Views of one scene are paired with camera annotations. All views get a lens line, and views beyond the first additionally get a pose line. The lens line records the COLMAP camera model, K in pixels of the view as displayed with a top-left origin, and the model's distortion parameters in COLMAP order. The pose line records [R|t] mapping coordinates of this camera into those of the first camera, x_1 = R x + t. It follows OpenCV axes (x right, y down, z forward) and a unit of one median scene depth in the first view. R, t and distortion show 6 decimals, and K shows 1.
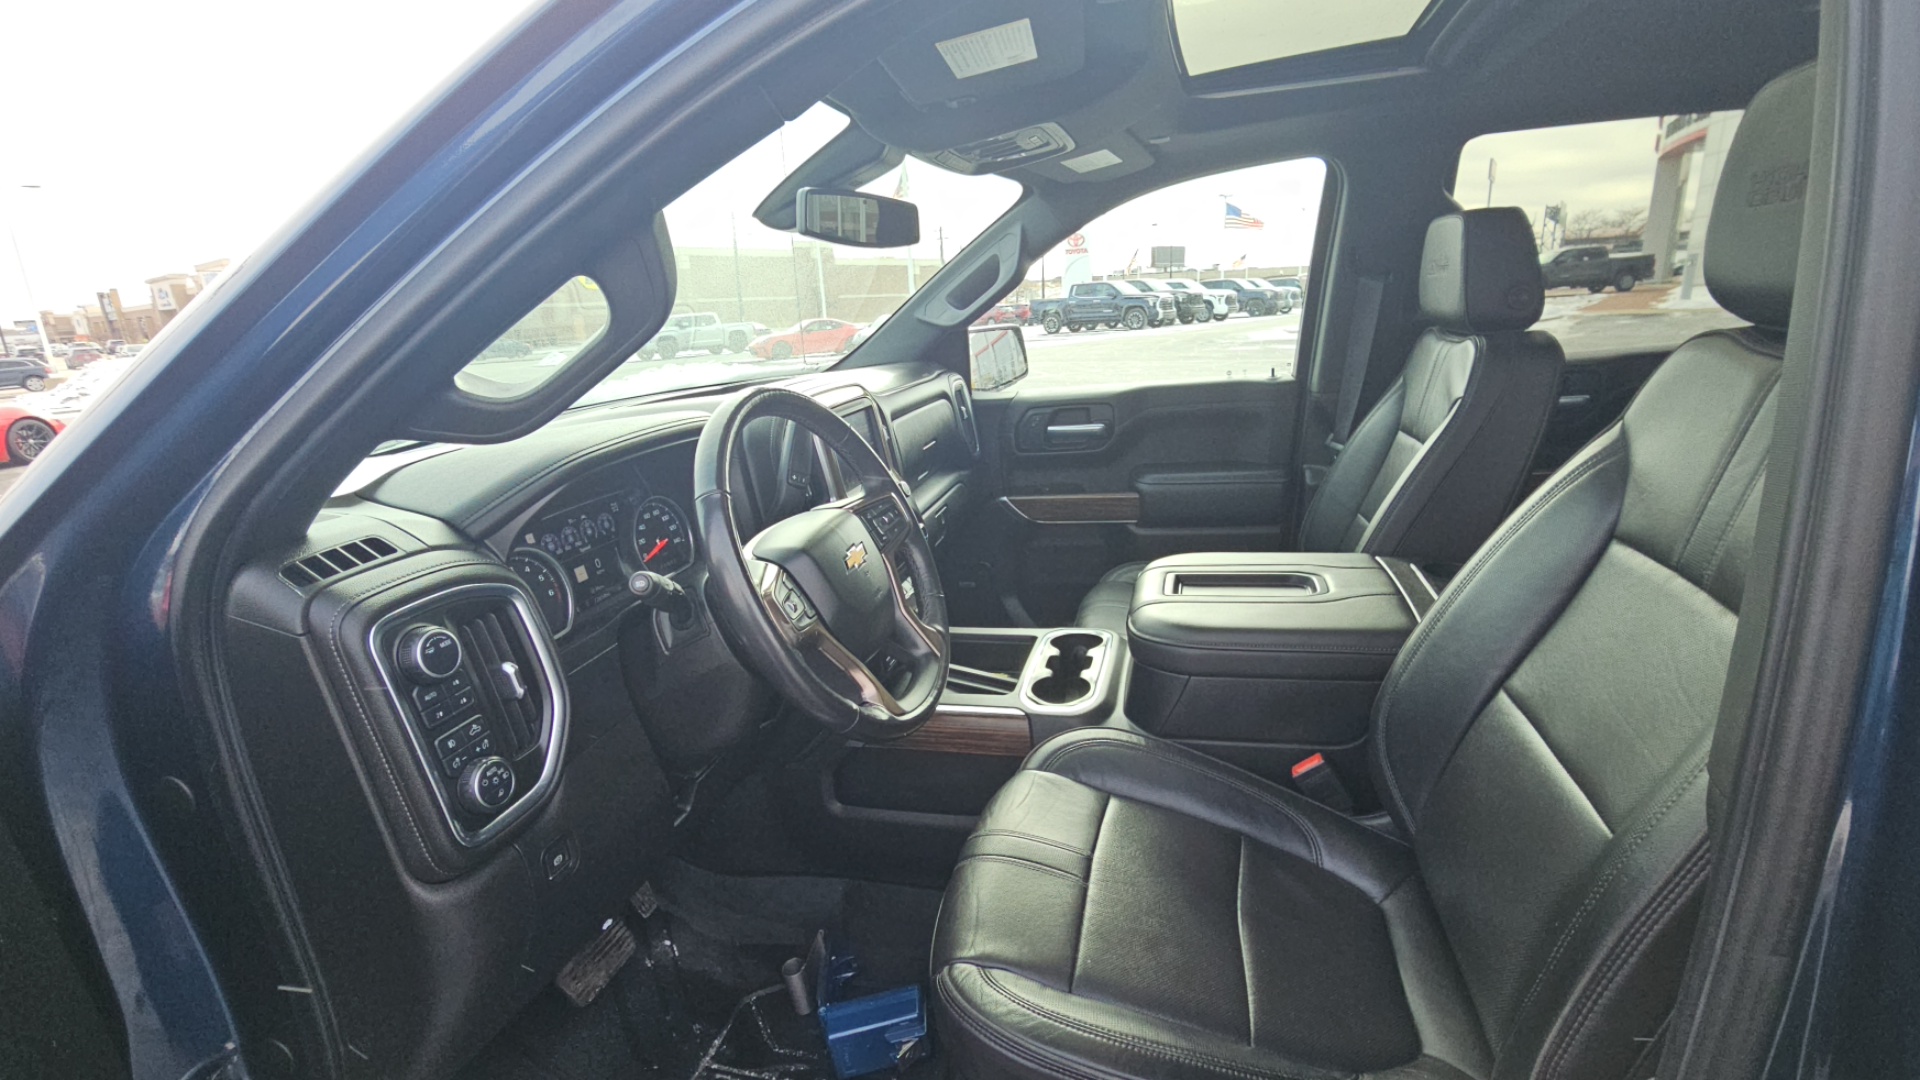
lens RADIAL K [[851.2, 0, 979.0], [0, 851.2, 547.1], [0, 0, 1]] dist [0.008194, -0.005790]
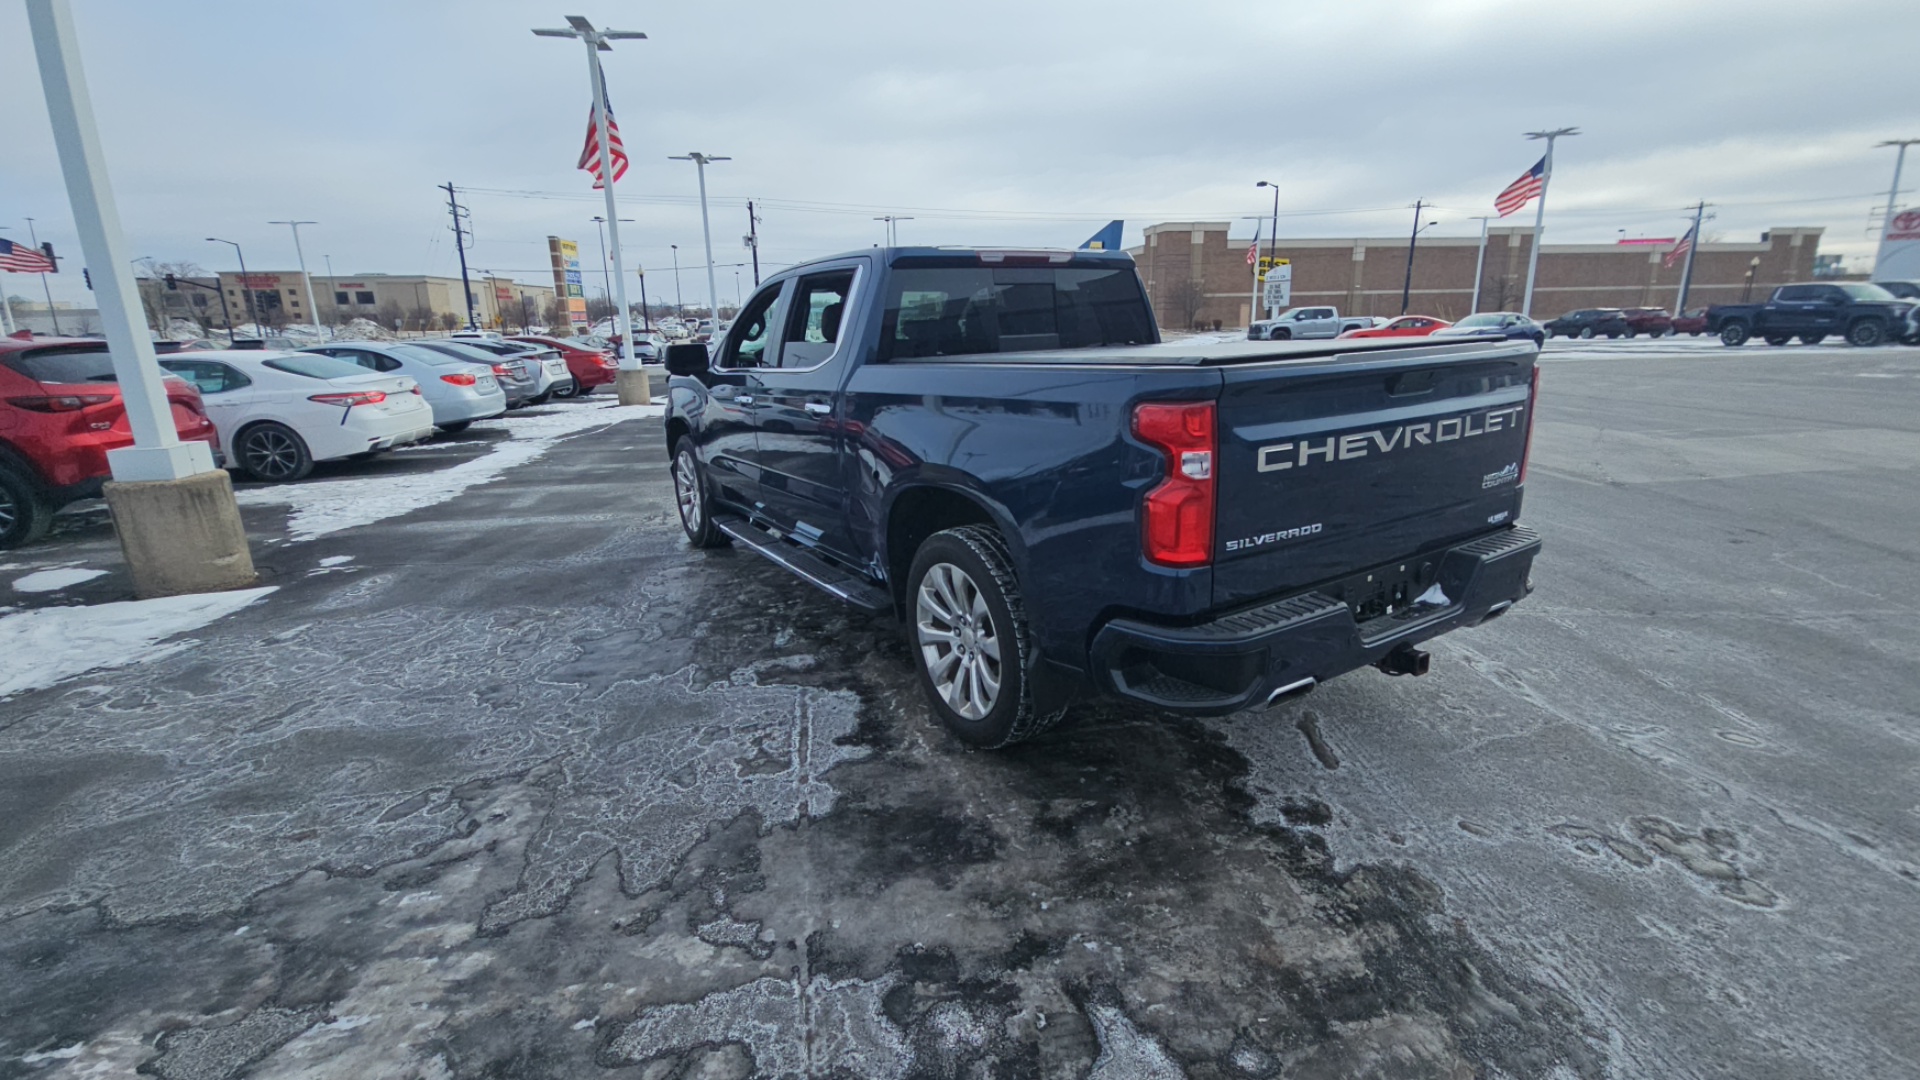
lens RADIAL K [[851.2, 0, 981.2], [0, 851.2, 546.8], [0, 0, 1]] dist [0.008194, -0.005790]
pose [[0.733339, 0.211272, -0.646203, 3.655235], [-0.203608, 0.975113, 0.087744, 0.336297], [0.648659, 0.067226, 0.758104, -1.981726]]
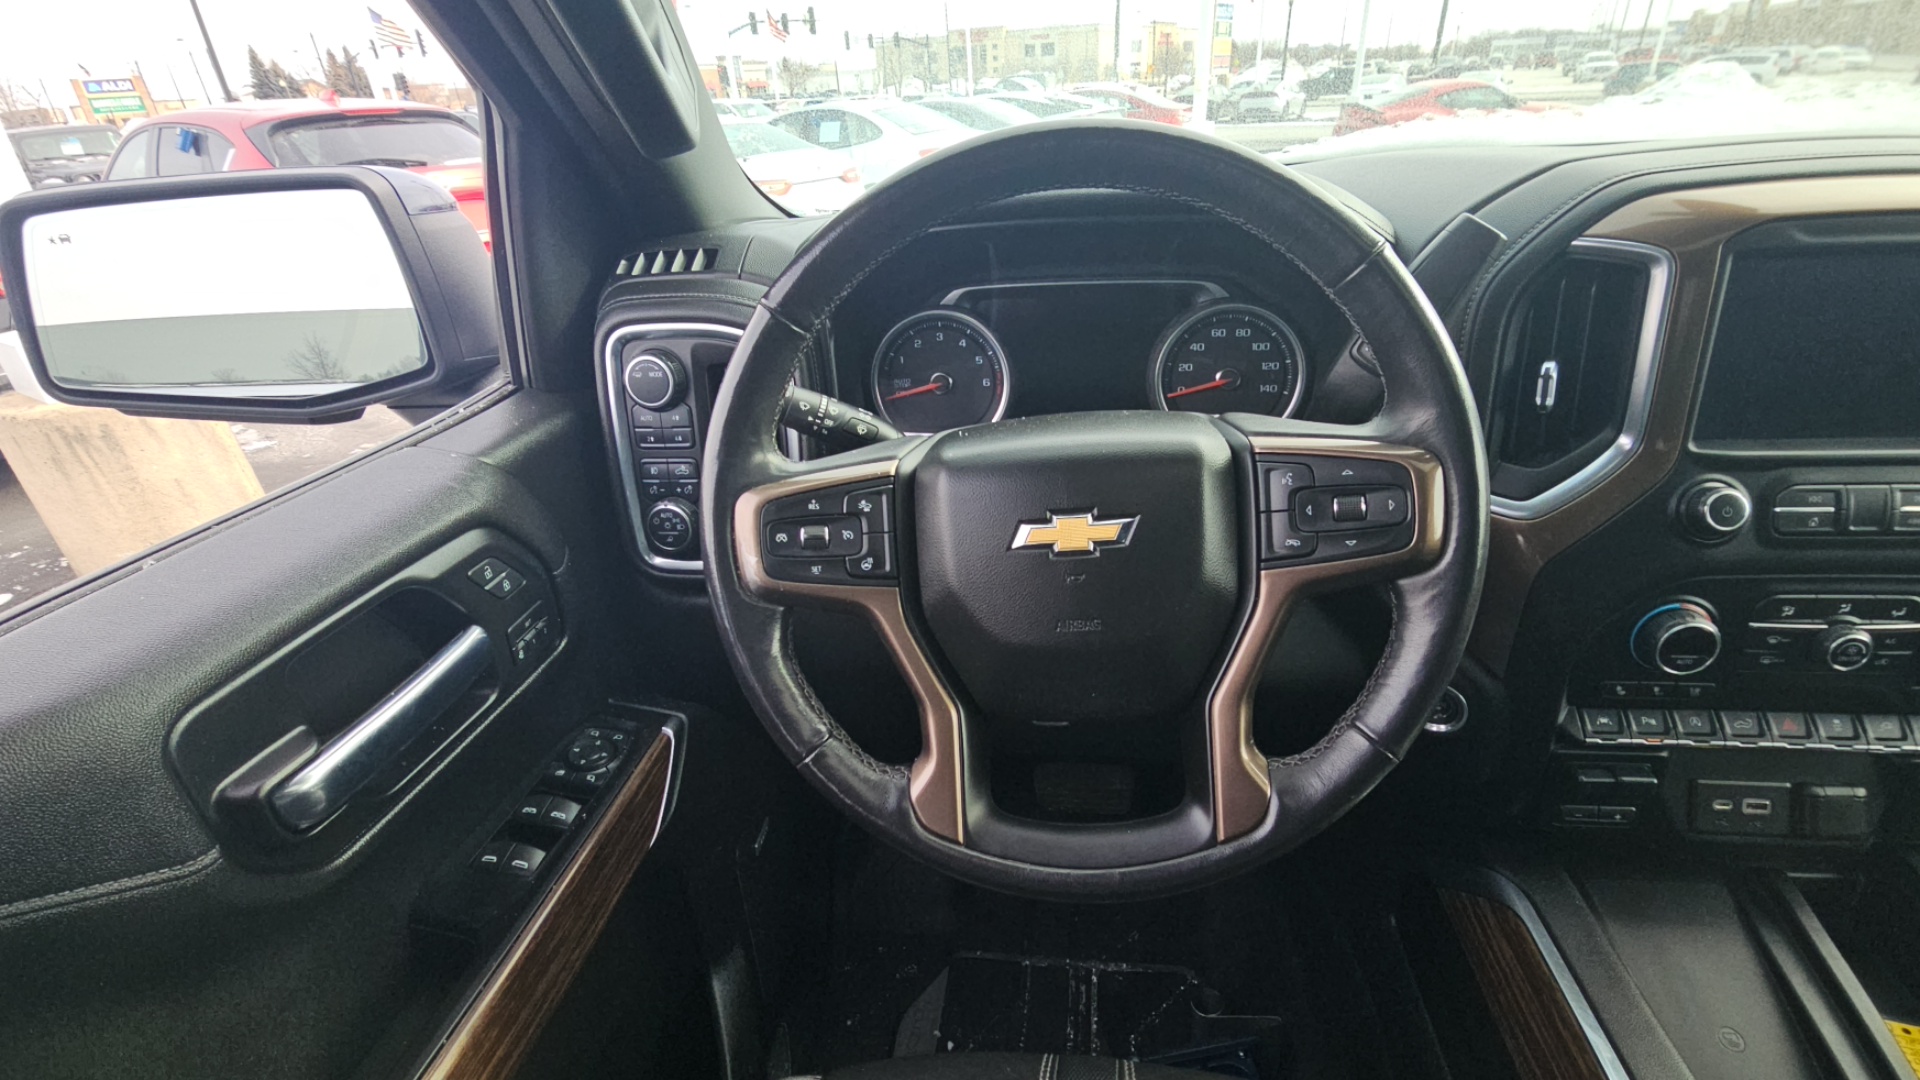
lens RADIAL K [[851.2, 0, 982.0], [0, 851.2, 538.9], [0, 0, 1]] dist [0.008194, -0.005790]
pose [[0.139562, 0.502827, -0.853046, 0.175495], [-0.236331, 0.853495, 0.464428, -0.135189], [0.961598, 0.136785, 0.237950, 0.592940]]
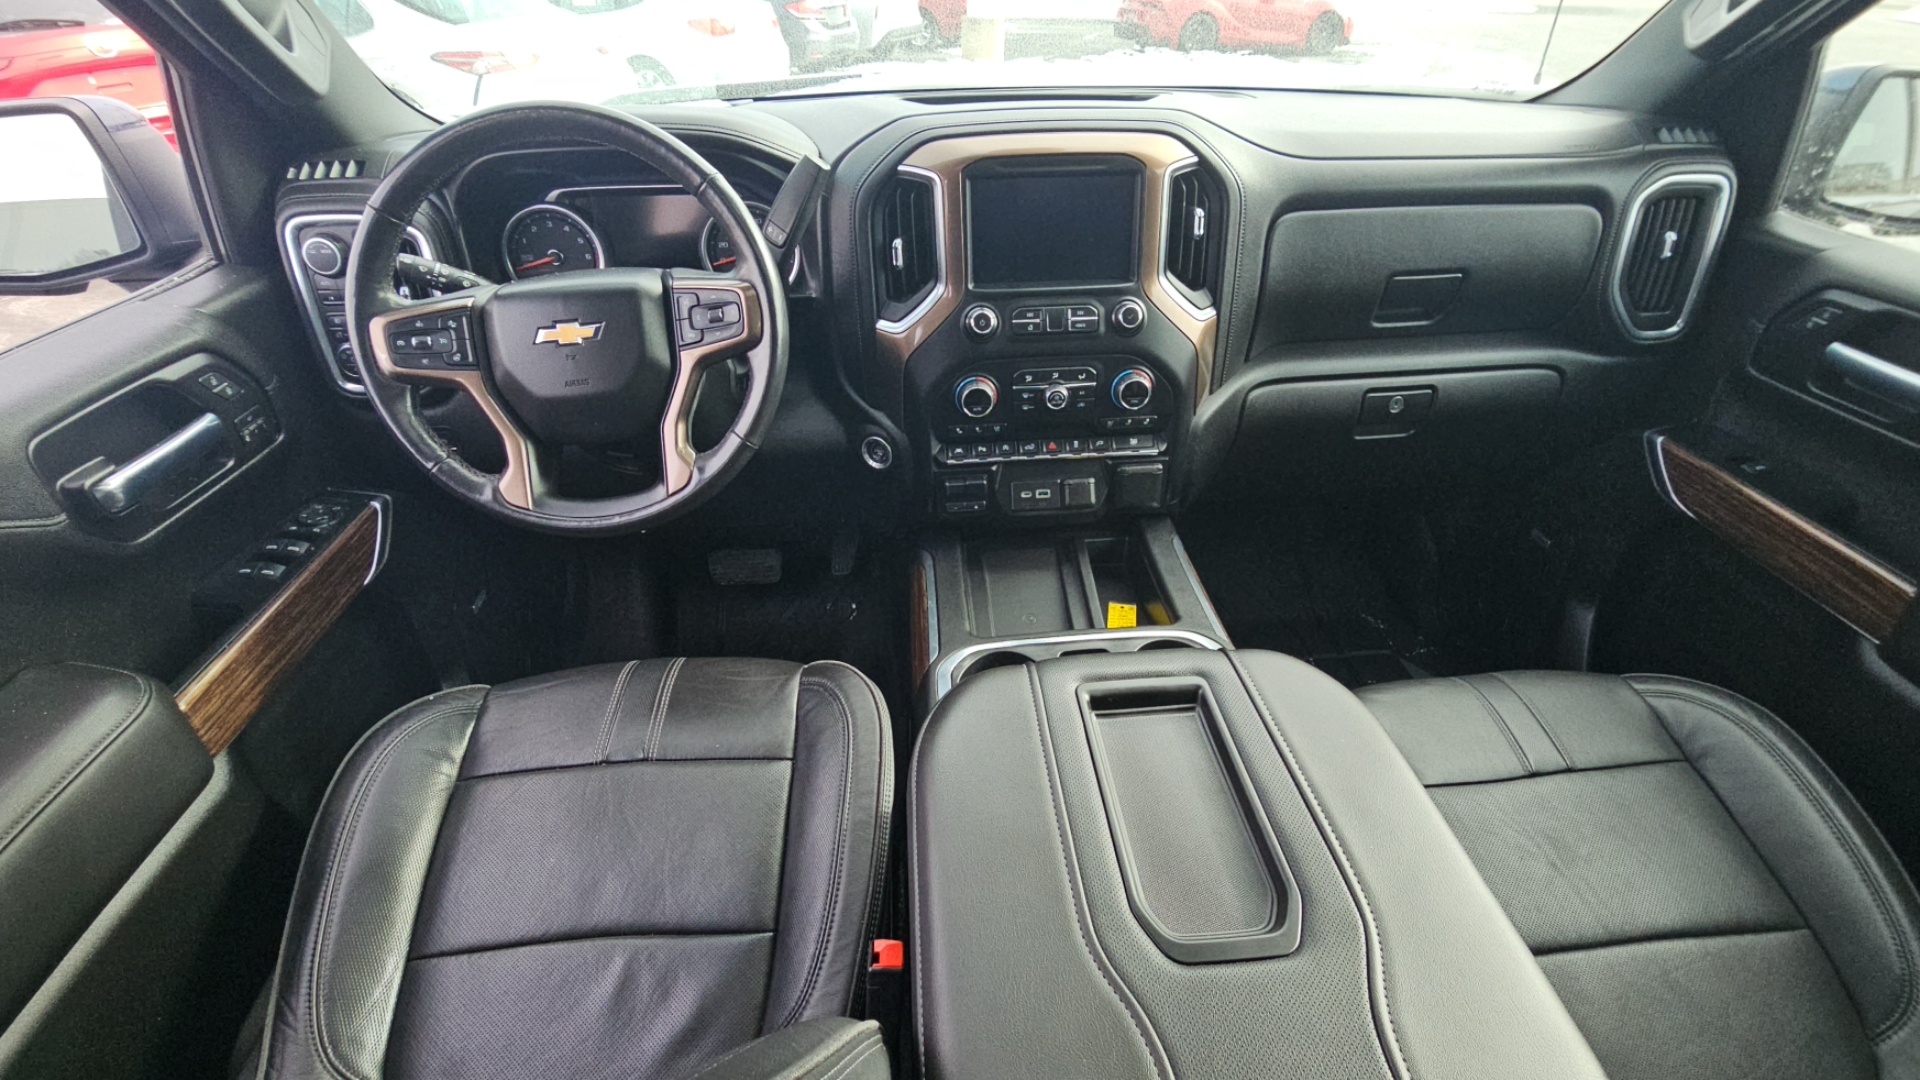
lens RADIAL K [[851.2, 0, 979.9], [0, 851.2, 537.5], [0, 0, 1]] dist [0.008194, -0.005790]
pose [[0.326072, 0.583878, -0.743481, 0.540080], [-0.281386, 0.810763, 0.513308, -0.272887], [0.902496, 0.041829, 0.428662, 0.716174]]
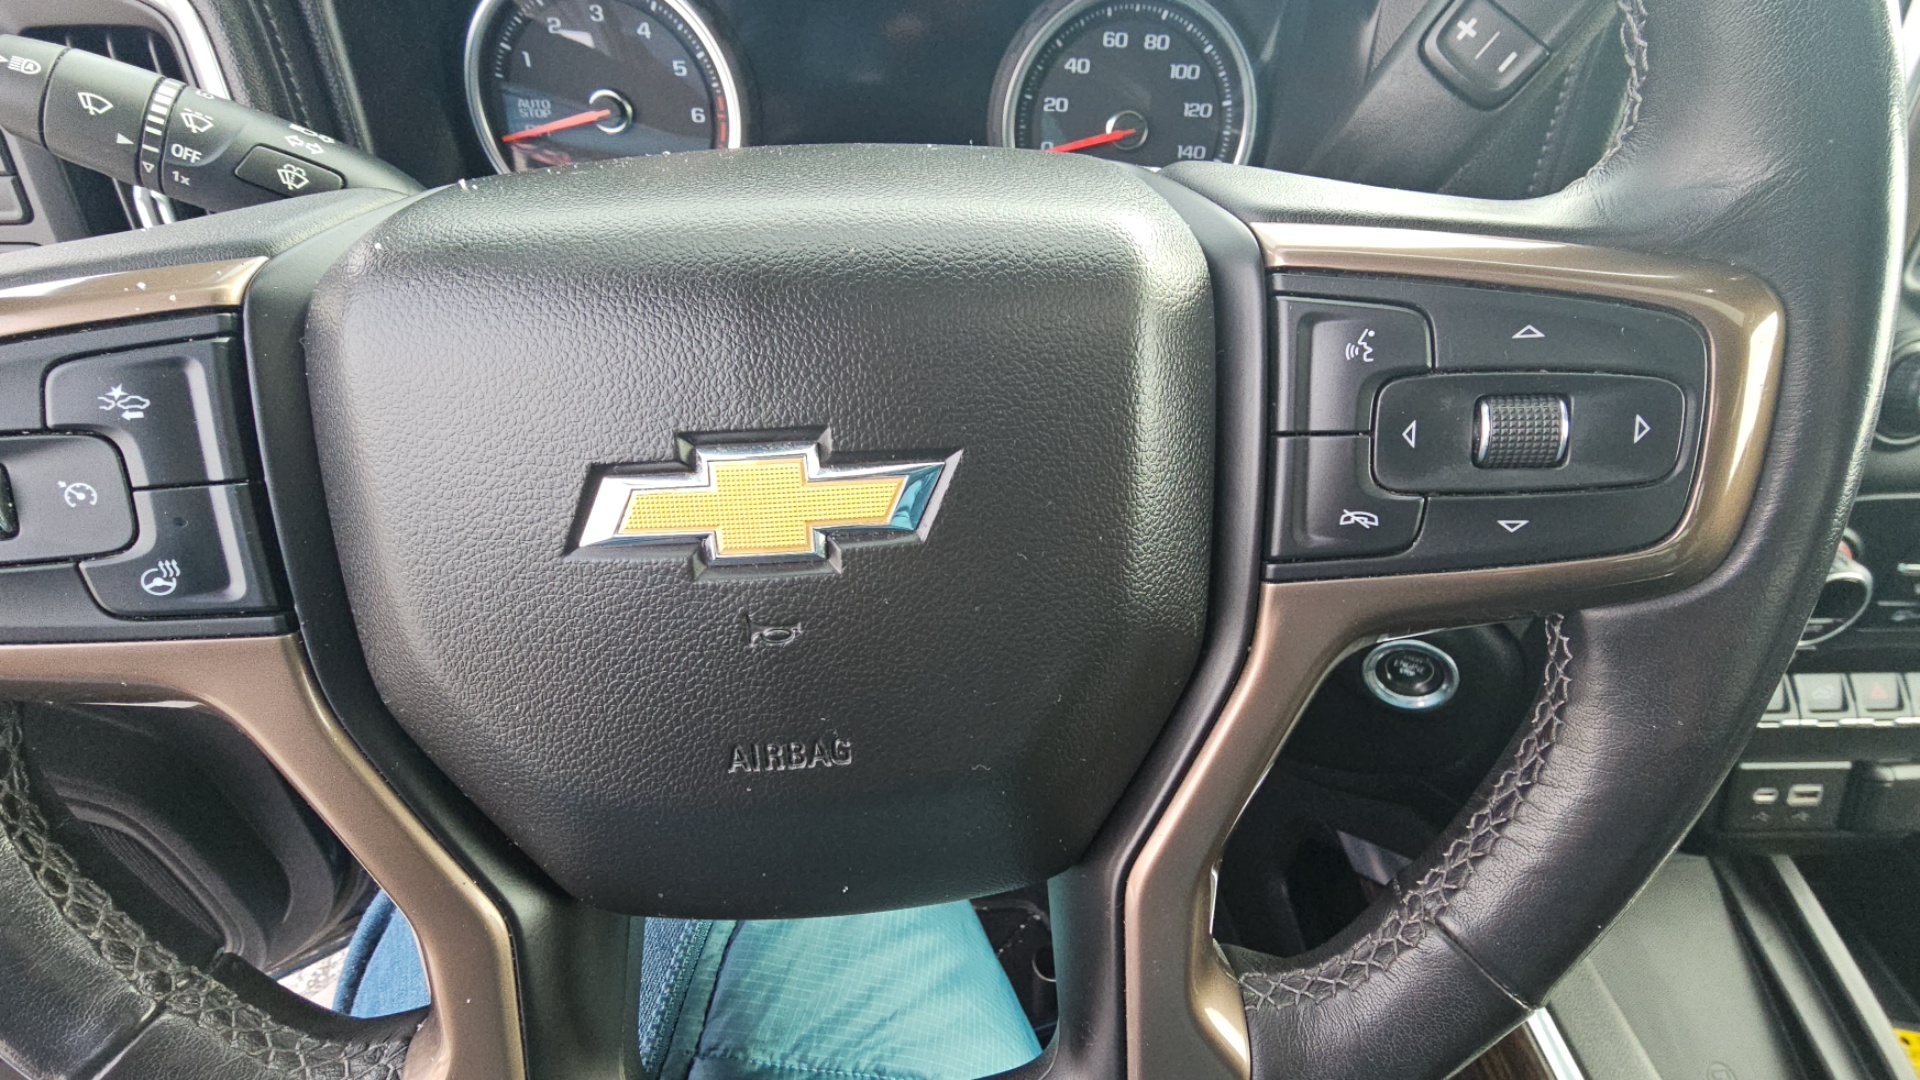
lens RADIAL K [[851.2, 0, 976.9], [0, 851.2, 537.3], [0, 0, 1]] dist [0.008194, -0.005790]
pose [[0.283597, 0.667798, -0.688200, -0.017613], [-0.325051, 0.742121, 0.586172, -0.061763], [0.902172, 0.057464, 0.427532, 0.684267]]
